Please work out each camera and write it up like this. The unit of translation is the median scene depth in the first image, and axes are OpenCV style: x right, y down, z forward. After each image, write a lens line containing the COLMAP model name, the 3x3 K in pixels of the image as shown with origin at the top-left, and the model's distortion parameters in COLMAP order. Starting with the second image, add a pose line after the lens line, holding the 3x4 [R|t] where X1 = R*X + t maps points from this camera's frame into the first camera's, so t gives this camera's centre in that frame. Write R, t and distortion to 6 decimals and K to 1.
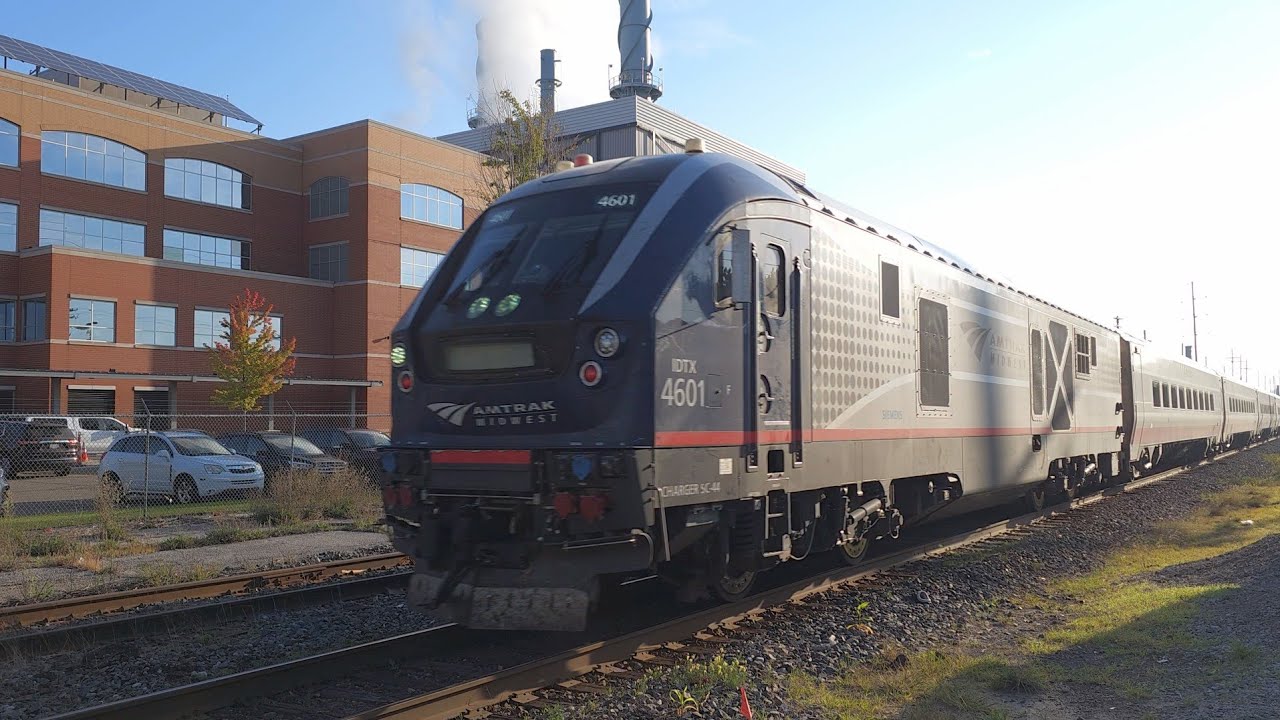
lens RADIAL K [[1092.6, 0, 635.7], [0, 1092.6, 382.3], [0, 0, 1]] dist [0.042805, 0.018507]
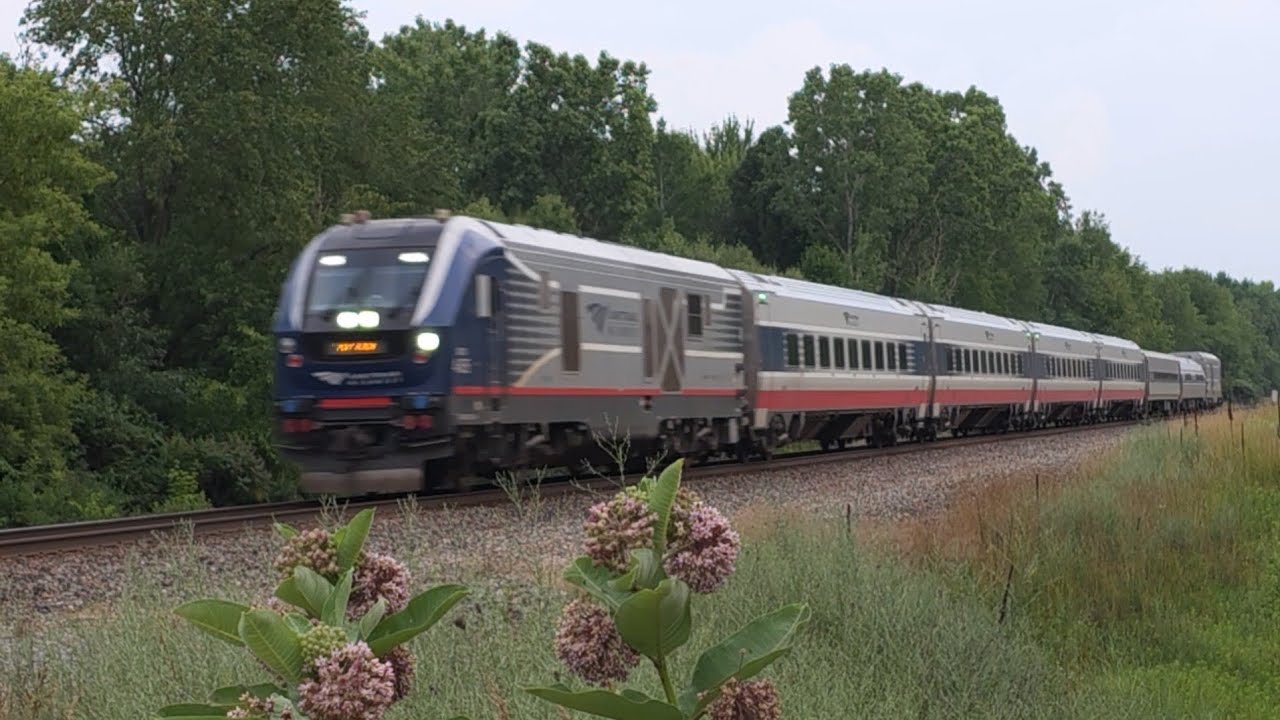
lens RADIAL K [[3031.7, 0, 640.0], [0, 3031.7, 359.7], [0, 0, 1]] dist [-0.004875, 0.000000]
pose [[0.945704, -0.008058, 0.324929, -1.206912], [0.001604, 0.999796, 0.020127, -0.094402], [-0.325025, -0.018513, 0.945524, -3.583642]]
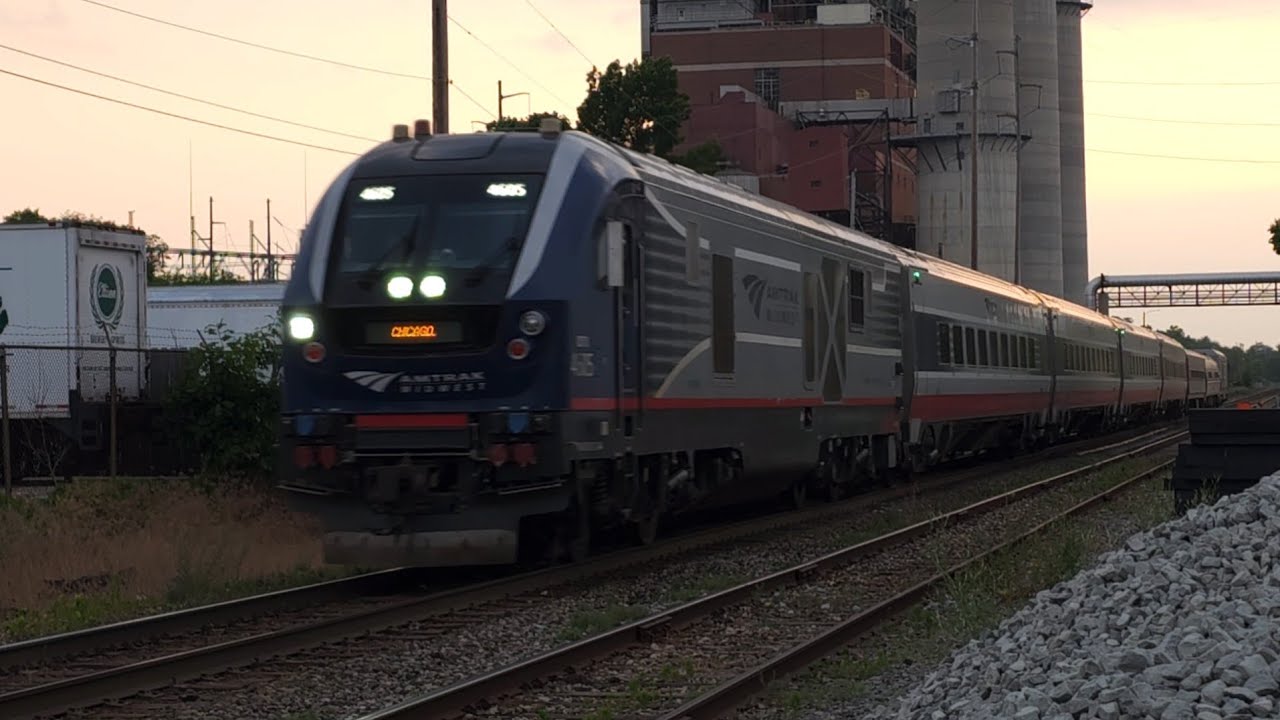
lens RADIAL K [[2808.7, 0, 641.0], [0, 2808.7, 363.9], [0, 0, 1]] dist [-0.028032, 0.000000]
pose [[0.946002, 0.004822, 0.324126, -0.772682], [-0.013458, 0.999611, 0.024410, -0.058665], [-0.323883, -0.027454, 0.945699, -1.661800]]
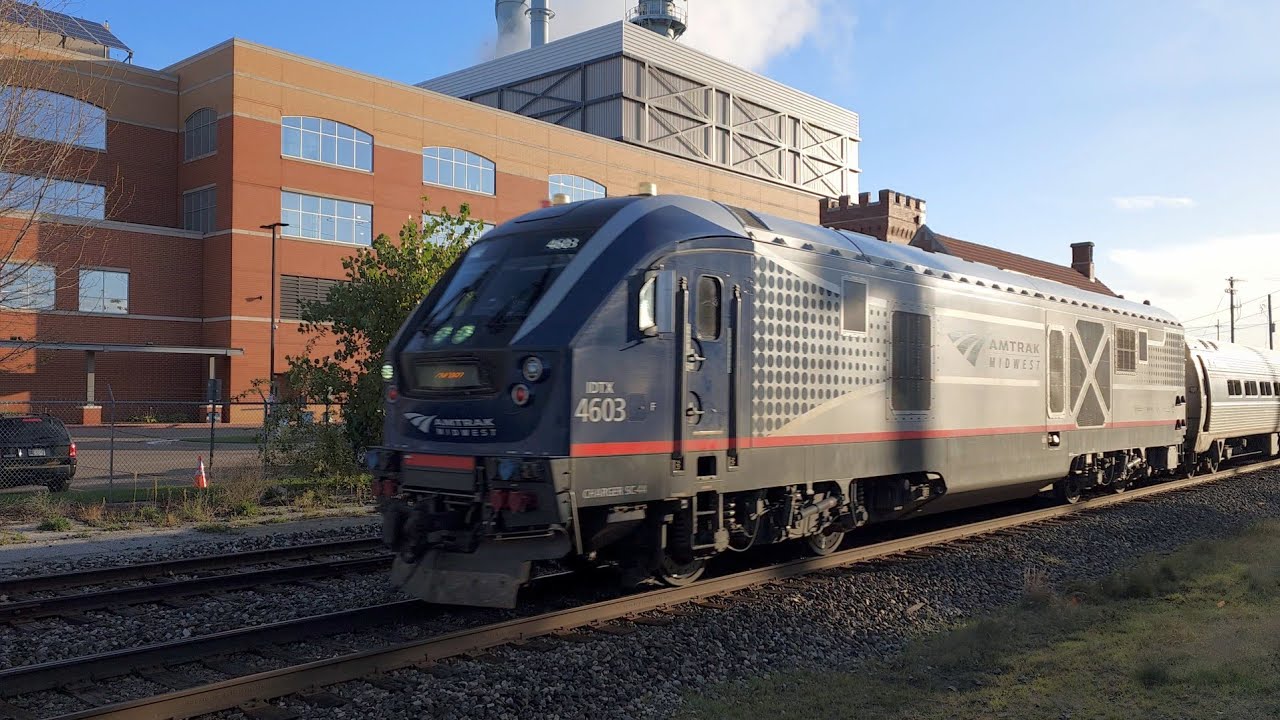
lens RADIAL K [[1092.6, 0, 649.9], [0, 1092.6, 368.5], [0, 0, 1]] dist [0.042805, 0.018507]
pose [[0.993242, 0.013542, -0.115272, 0.201085], [-0.011618, 0.999782, 0.017343, -0.050166], [0.115482, -0.015887, 0.993183, -0.148119]]
